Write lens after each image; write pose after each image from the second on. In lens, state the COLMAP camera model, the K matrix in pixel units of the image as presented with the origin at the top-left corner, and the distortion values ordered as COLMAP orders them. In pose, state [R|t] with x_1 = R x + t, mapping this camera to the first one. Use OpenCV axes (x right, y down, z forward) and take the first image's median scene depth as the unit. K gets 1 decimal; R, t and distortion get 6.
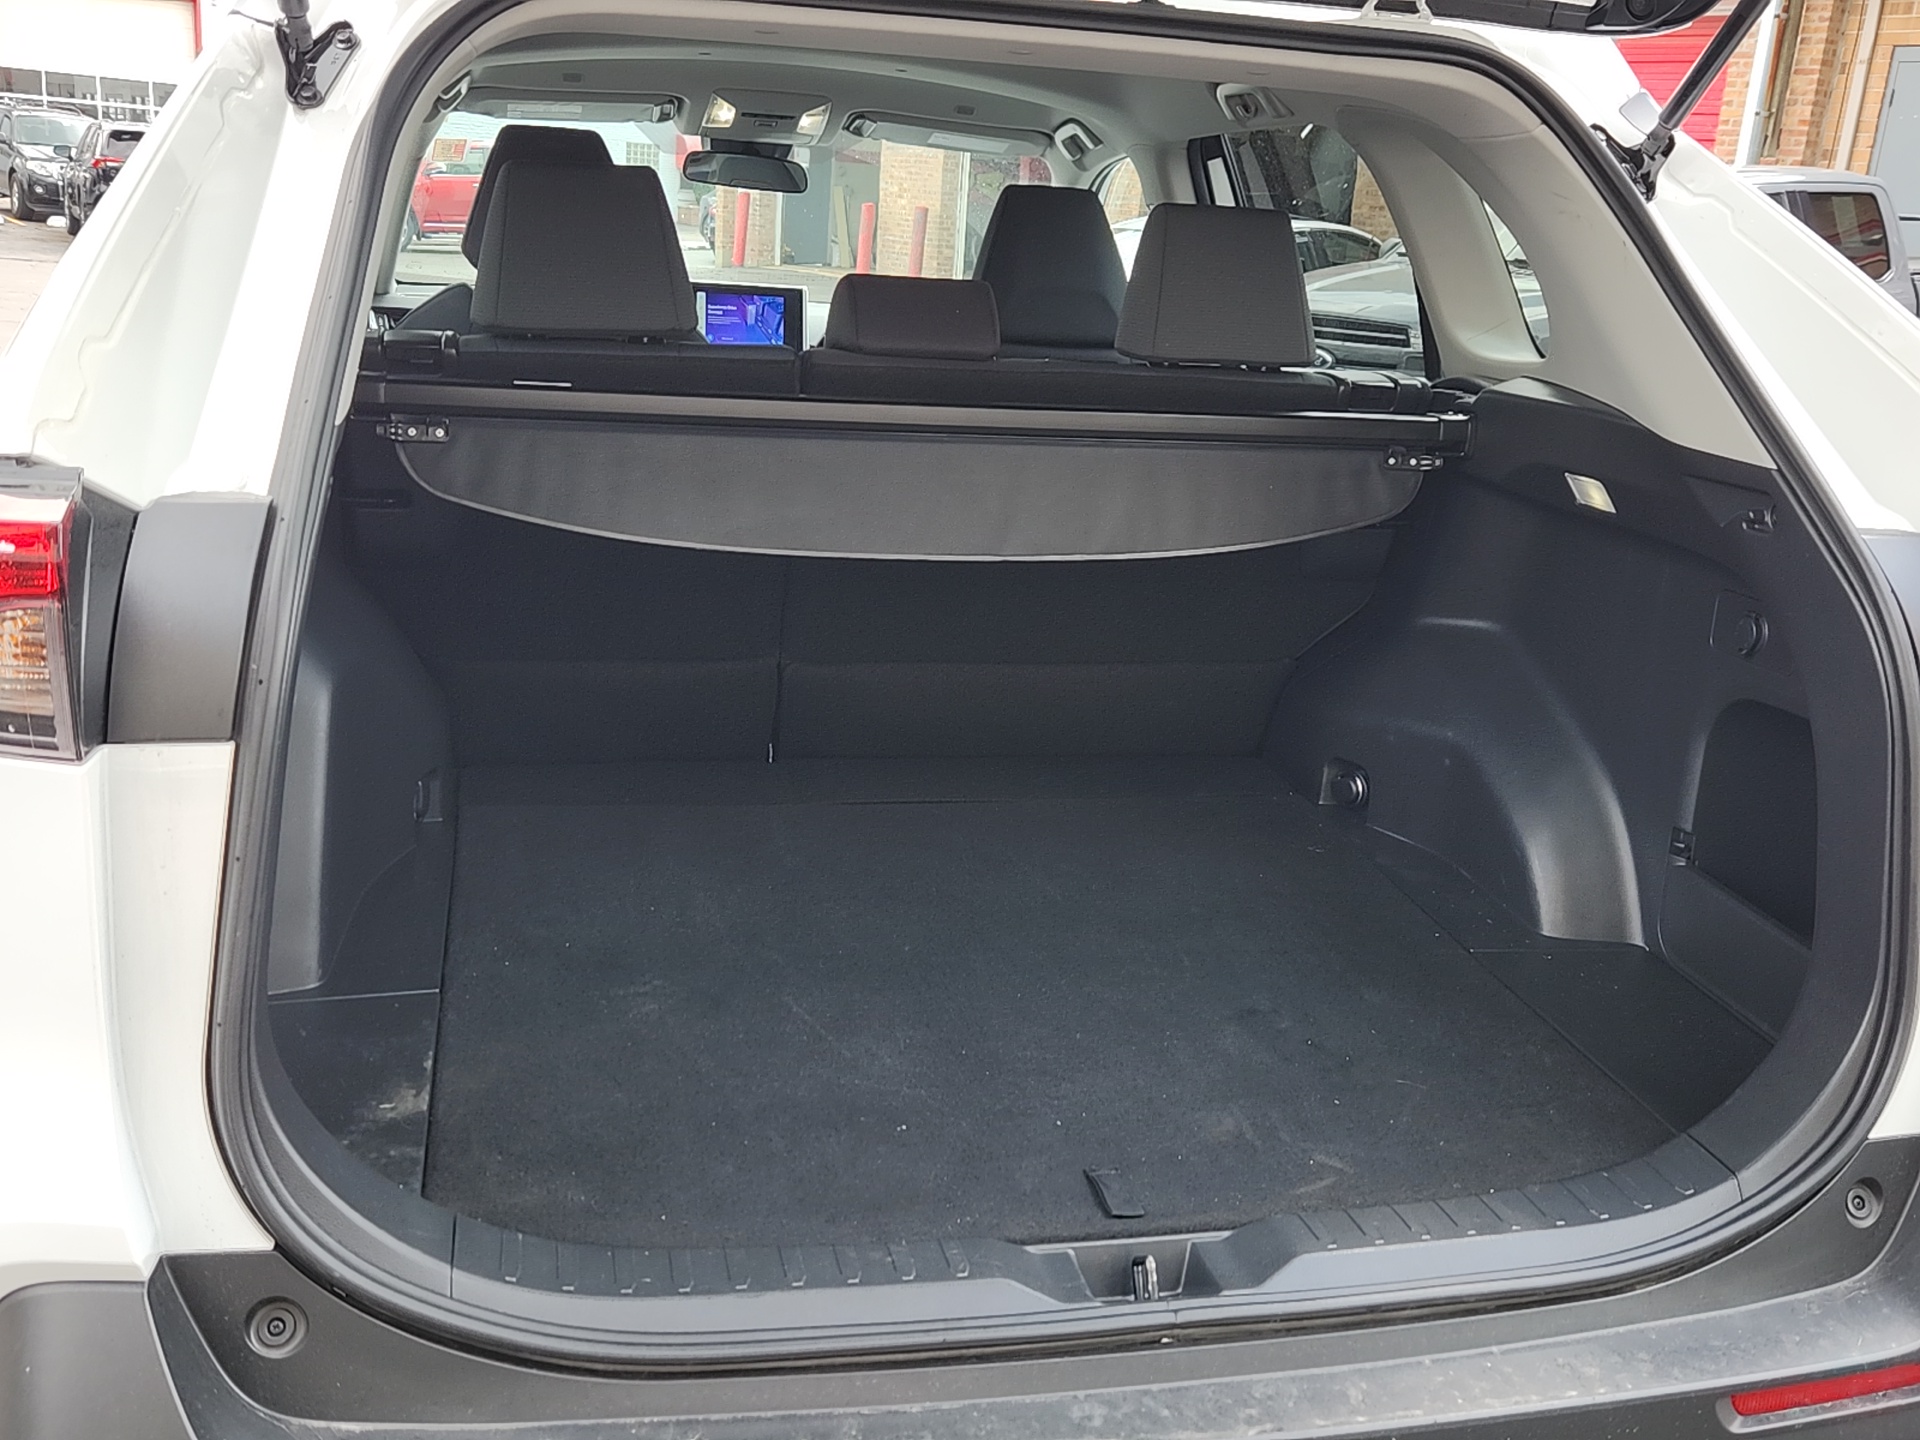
lens RADIAL K [[1852.1, 0, 961.8], [0, 1852.1, 723.2], [0, 0, 1]] dist [0.031279, 0.000000]
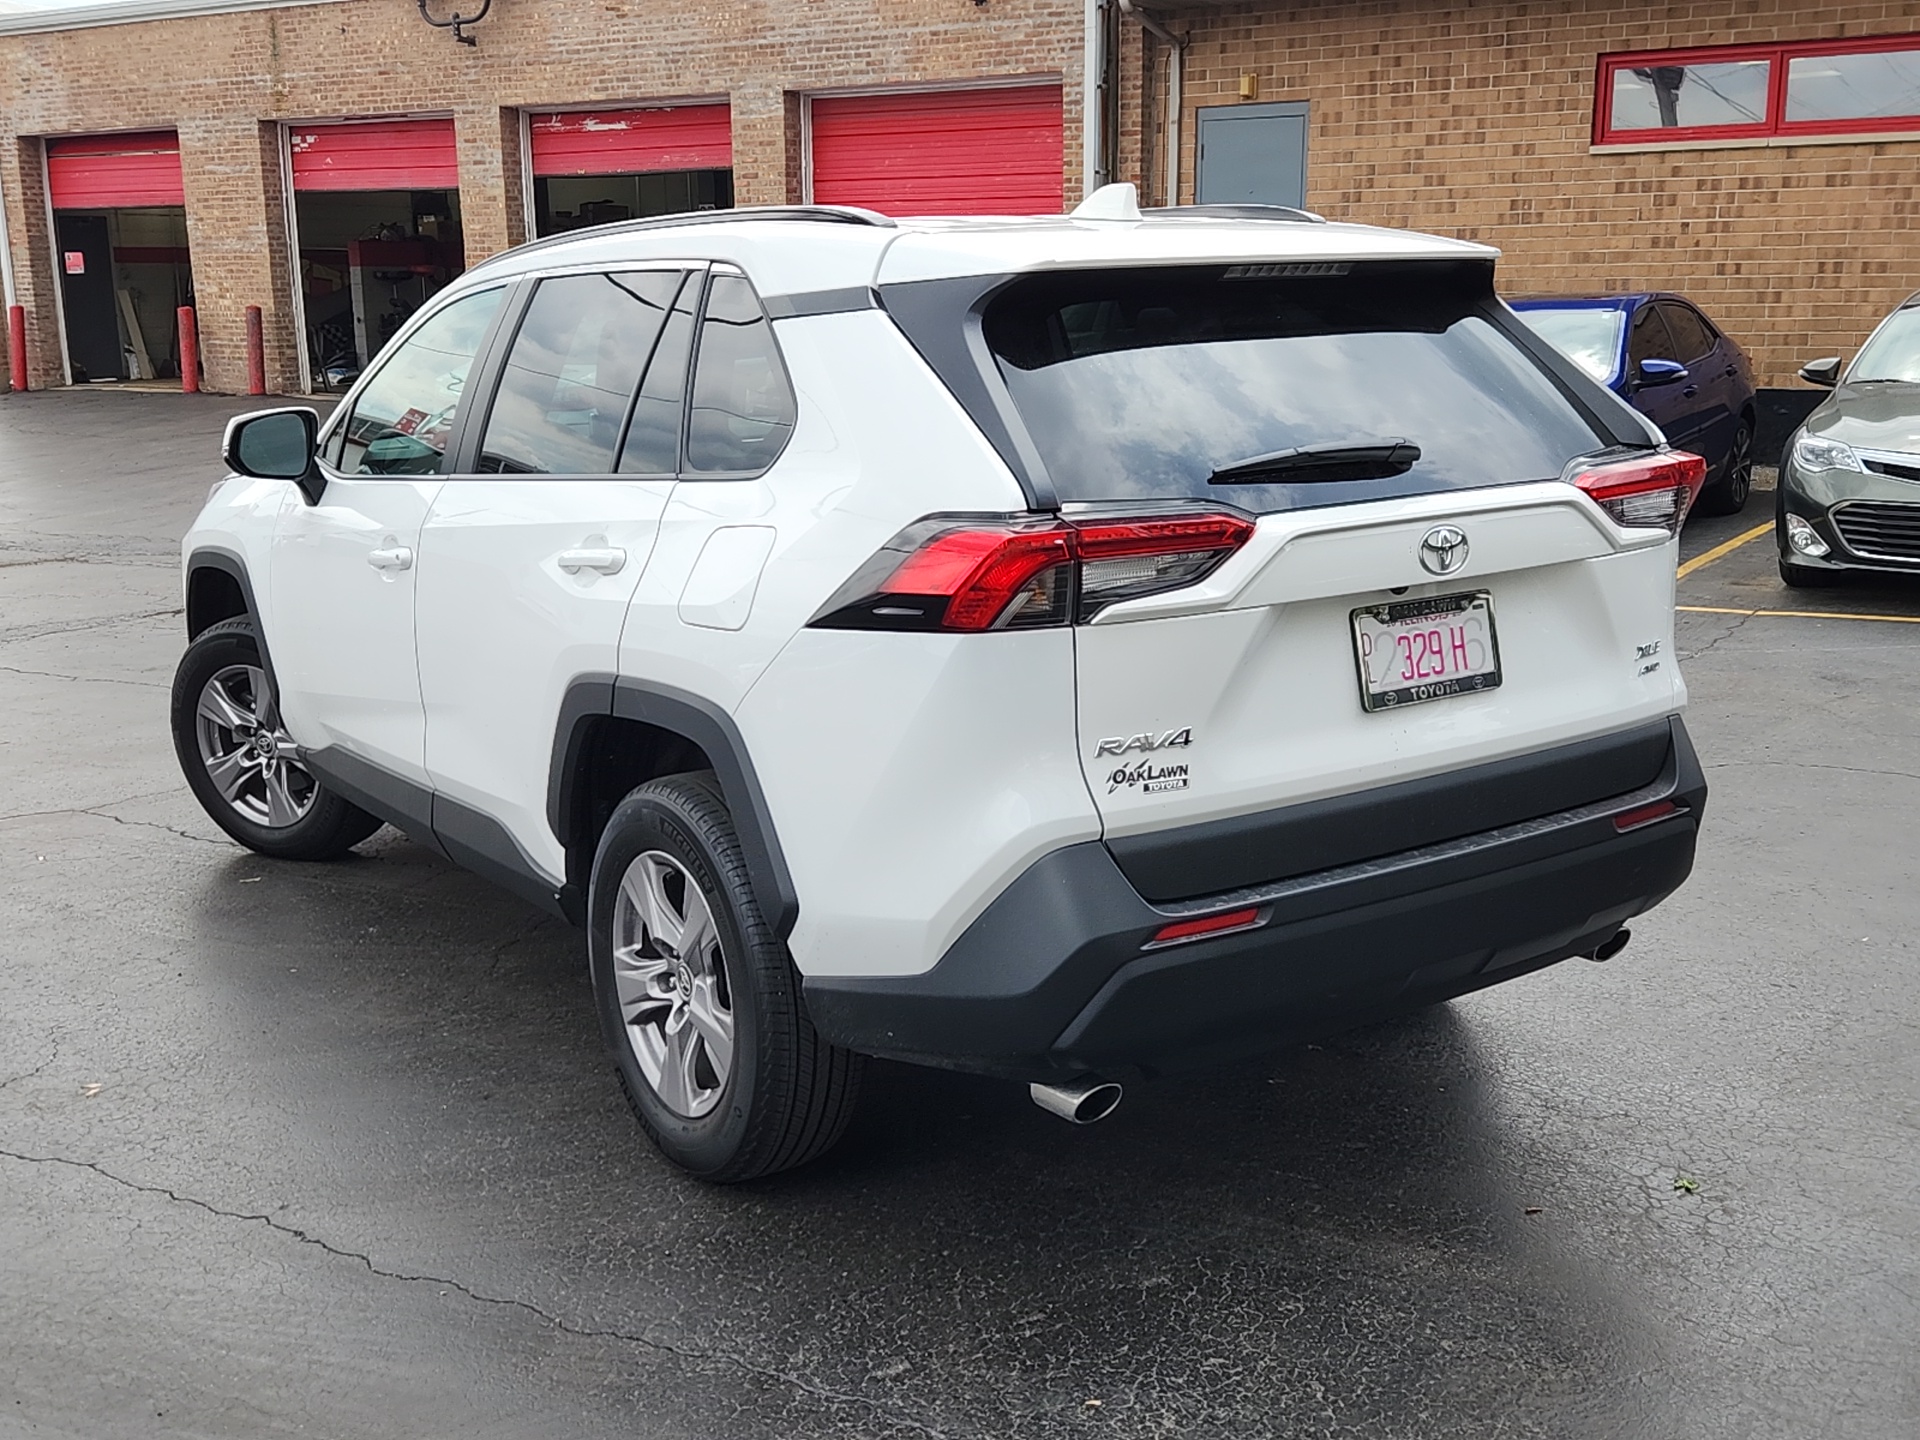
lens RADIAL K [[2044.4, 0, 992.8], [0, 2044.4, 701.6], [0, 0, 1]] dist [0.049067, 0.000000]
pose [[0.926197, -0.152174, 0.344967, -0.108426], [0.172622, 0.984556, -0.029156, 0.013225], [-0.335203, 0.086554, 0.938162, -0.110451]]
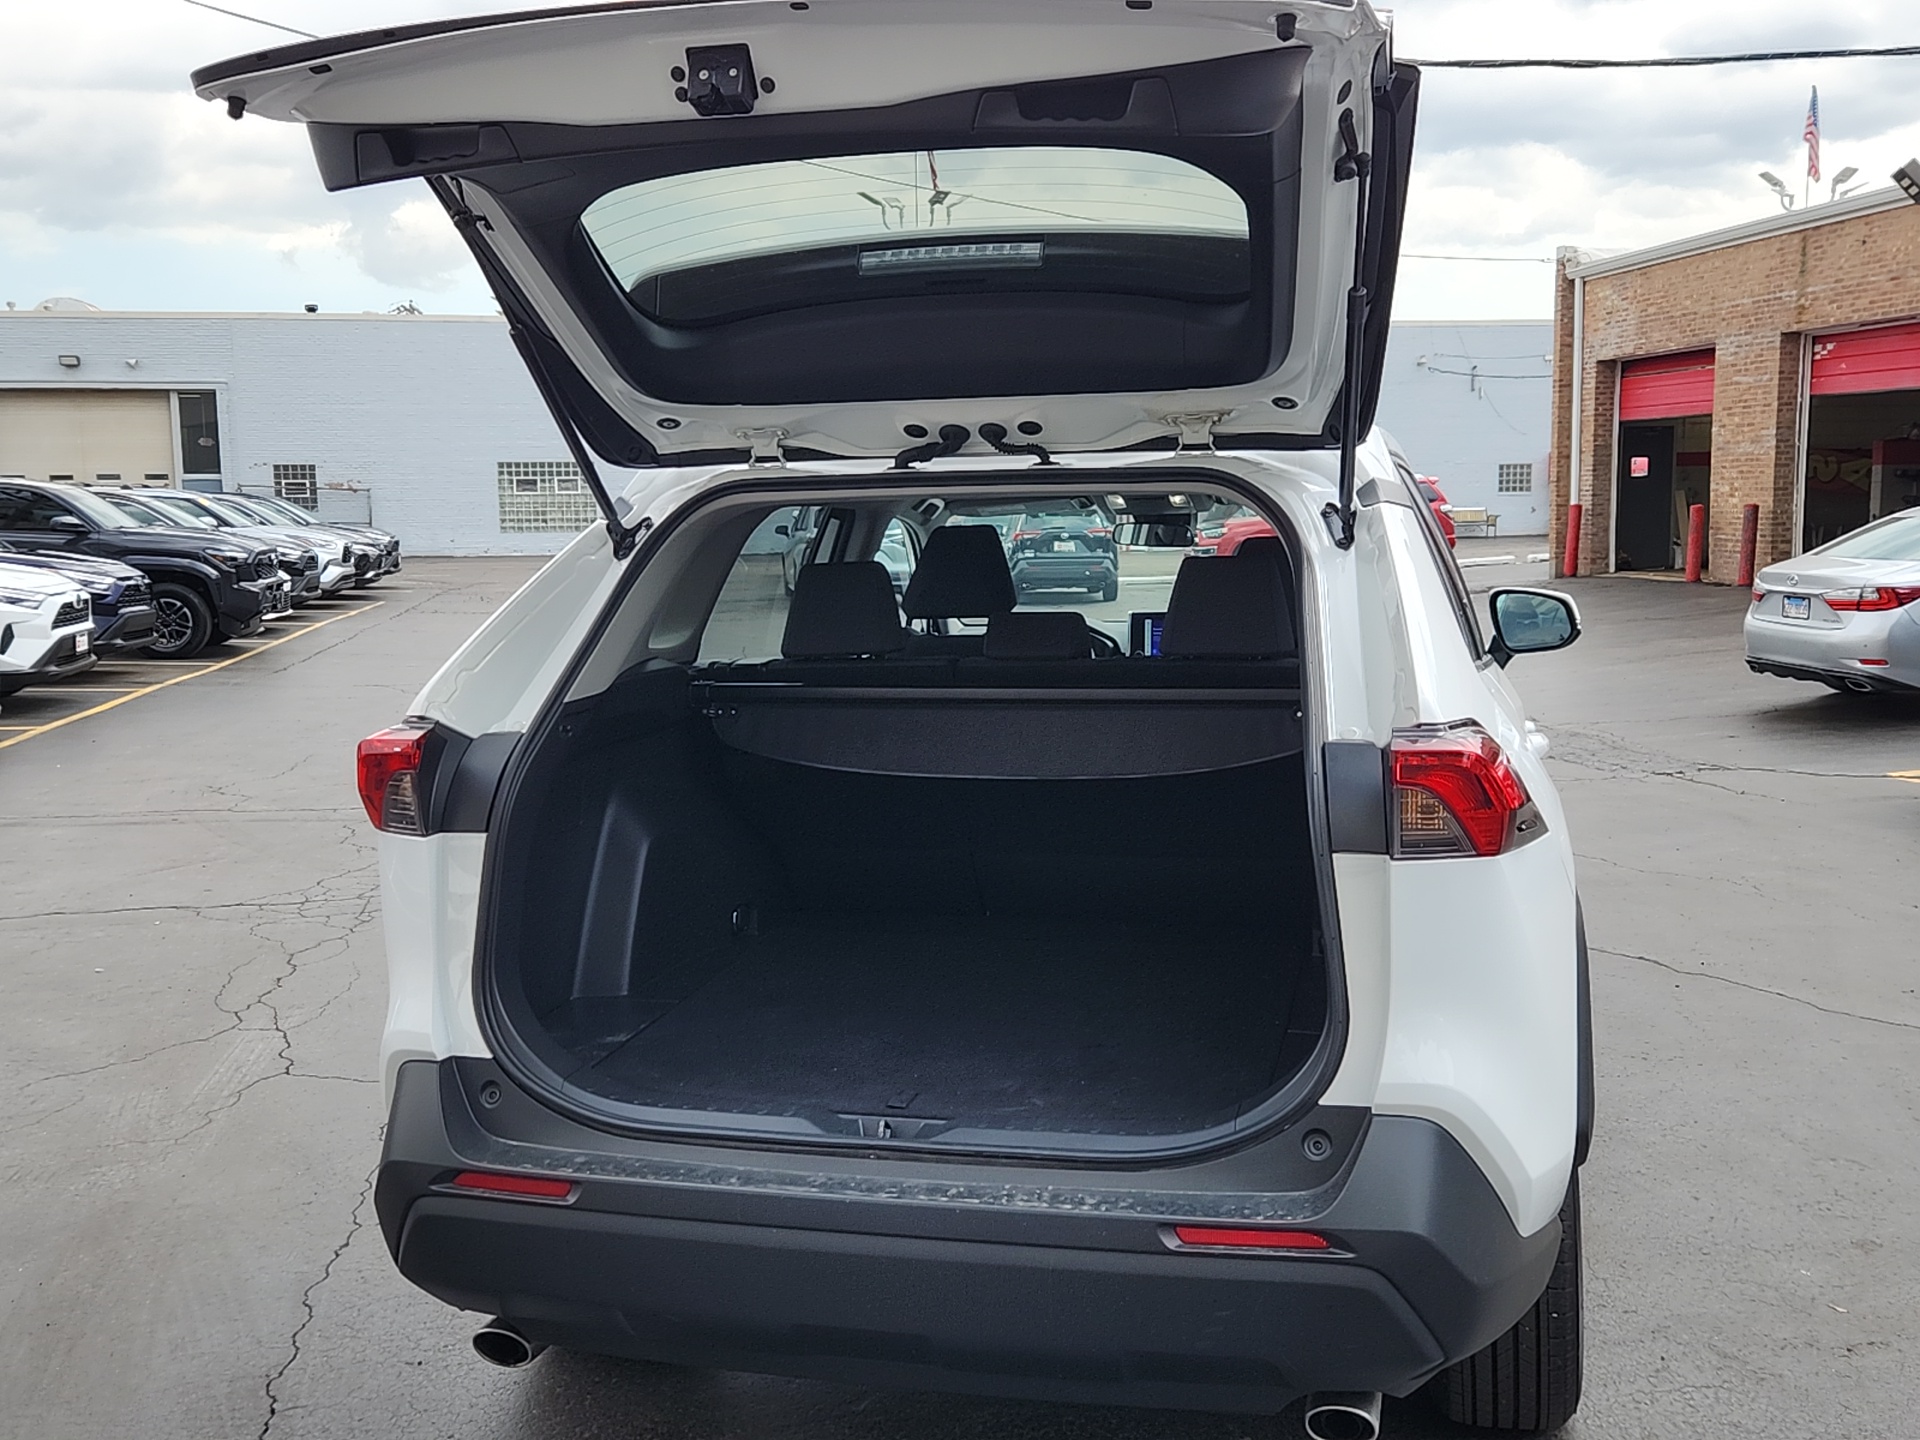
lens RADIAL K [[1852.1, 0, 955.3], [0, 1852.1, 692.5], [0, 0, 1]] dist [0.031279, 0.000000]
pose [[0.887309, -0.032079, -0.460058, 0.092647], [-0.052182, 0.984187, -0.169269, 0.015255], [0.458213, 0.174201, 0.871605, -0.061997]]
